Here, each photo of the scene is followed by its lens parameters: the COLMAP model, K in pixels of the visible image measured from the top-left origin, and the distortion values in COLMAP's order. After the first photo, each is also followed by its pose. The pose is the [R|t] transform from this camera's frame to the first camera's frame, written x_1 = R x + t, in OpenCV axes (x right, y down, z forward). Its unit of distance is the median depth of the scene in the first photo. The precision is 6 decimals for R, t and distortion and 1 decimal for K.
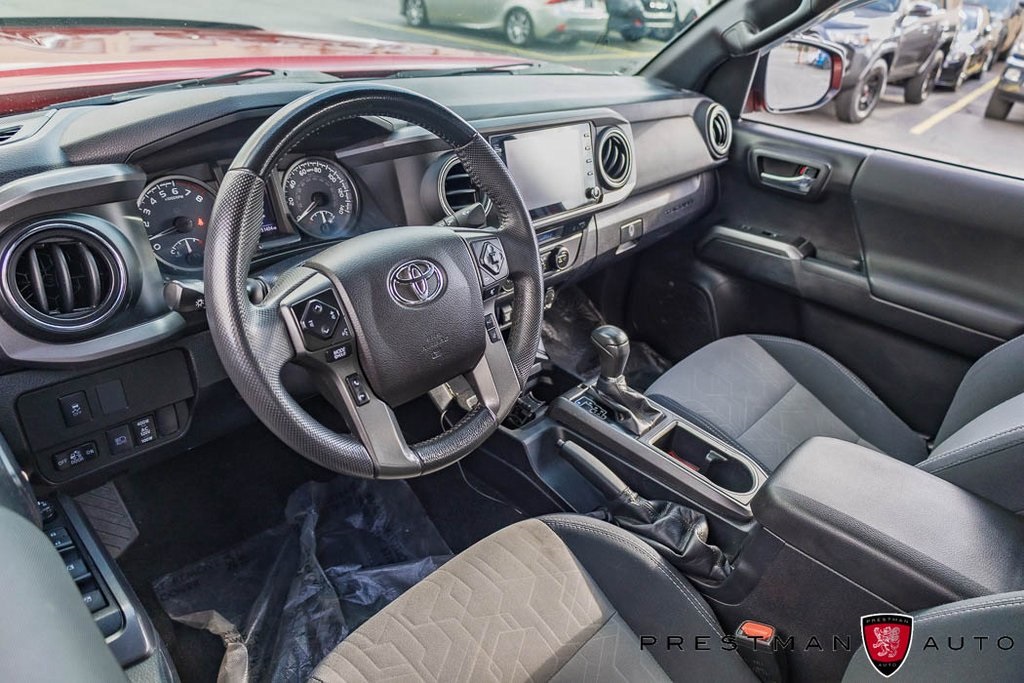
lens RADIAL K [[662.9, 0, 516.6], [0, 662.9, 343.6], [0, 0, 1]] dist [0.006805, -0.002539]
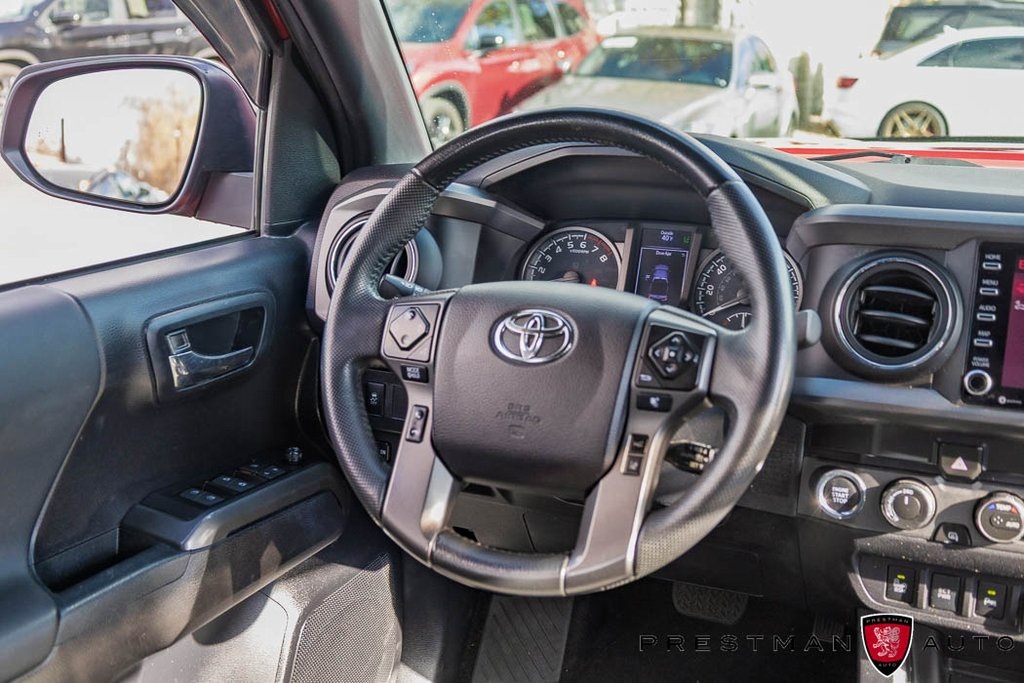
lens RADIAL K [[1148.6, 0, 518.9], [0, 1148.6, 350.6], [0, 0, 1]] dist [0.011145, 0.000000]
pose [[0.300960, 0.144921, -0.942561, 0.609961], [-0.455238, 0.890329, -0.008467, -0.031878], [0.837963, 0.431638, 0.333927, 0.303694]]
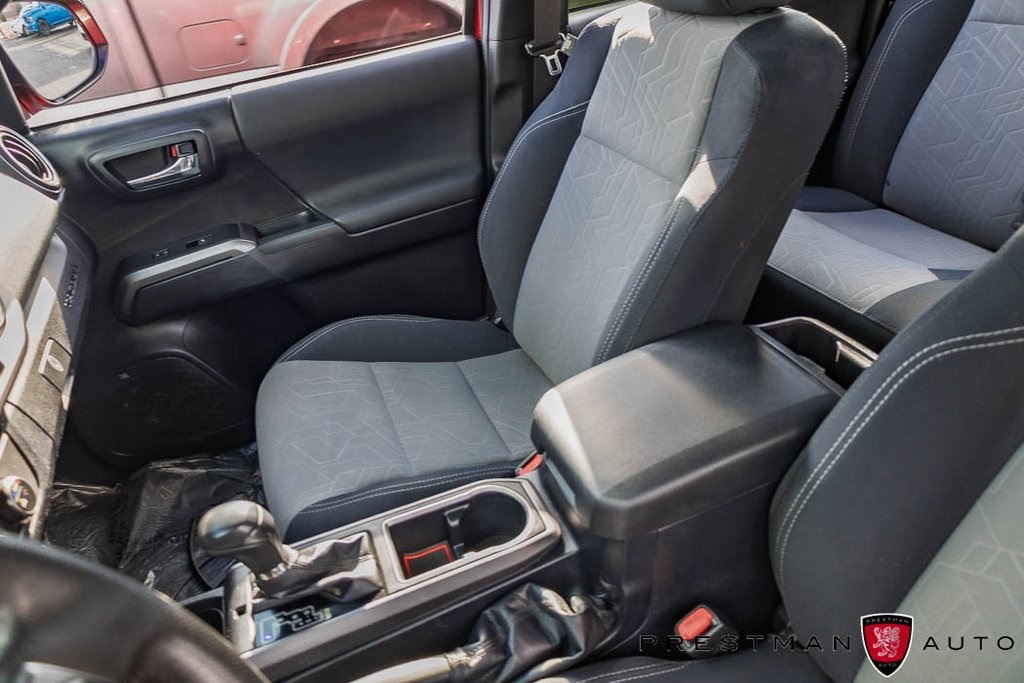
lens RADIAL K [[662.9, 0, 511.5], [0, 662.9, 334.6], [0, 0, 1]] dist [0.006805, -0.002539]
pose [[0.421104, -0.631489, 0.651071, -0.027306], [0.590791, 0.735628, 0.331386, -0.162242], [-0.688213, 0.245099, 0.682854, 0.345143]]
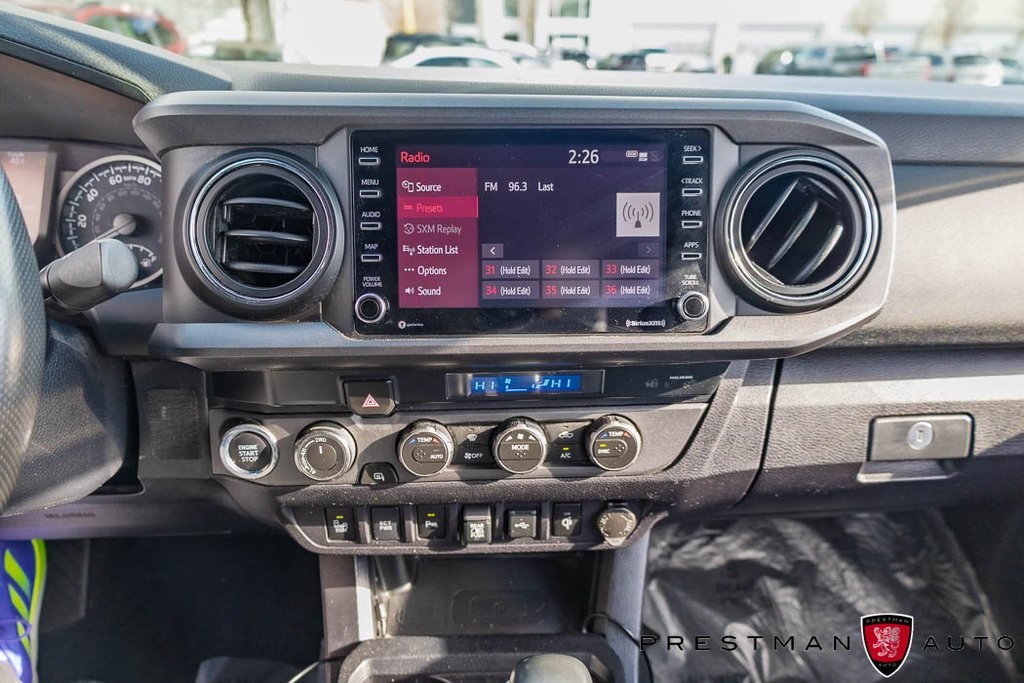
lens RADIAL K [[662.9, 0, 518.9], [0, 662.9, 342.2], [0, 0, 1]] dist [0.006805, -0.002539]
pose [[0.701230, 0.183853, -0.688821, 0.294515], [-0.304959, 0.950676, -0.056708, -0.143499], [0.644419, 0.249828, 0.722710, 0.617043]]
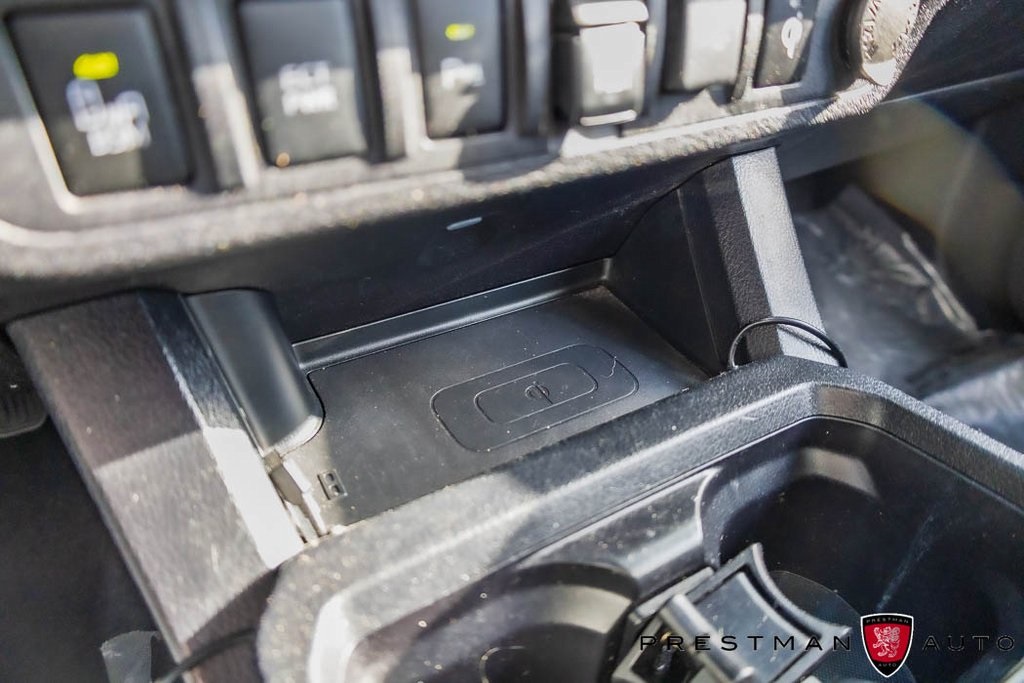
lens RADIAL K [[662.9, 0, 508.7], [0, 662.9, 339.1], [0, 0, 1]] dist [0.006805, -0.002539]
pose [[0.947753, 0.035071, -0.317070, 0.012834], [-0.039124, 0.999214, -0.006421, 0.020791], [0.316596, 0.018491, 0.948380, 0.819193]]
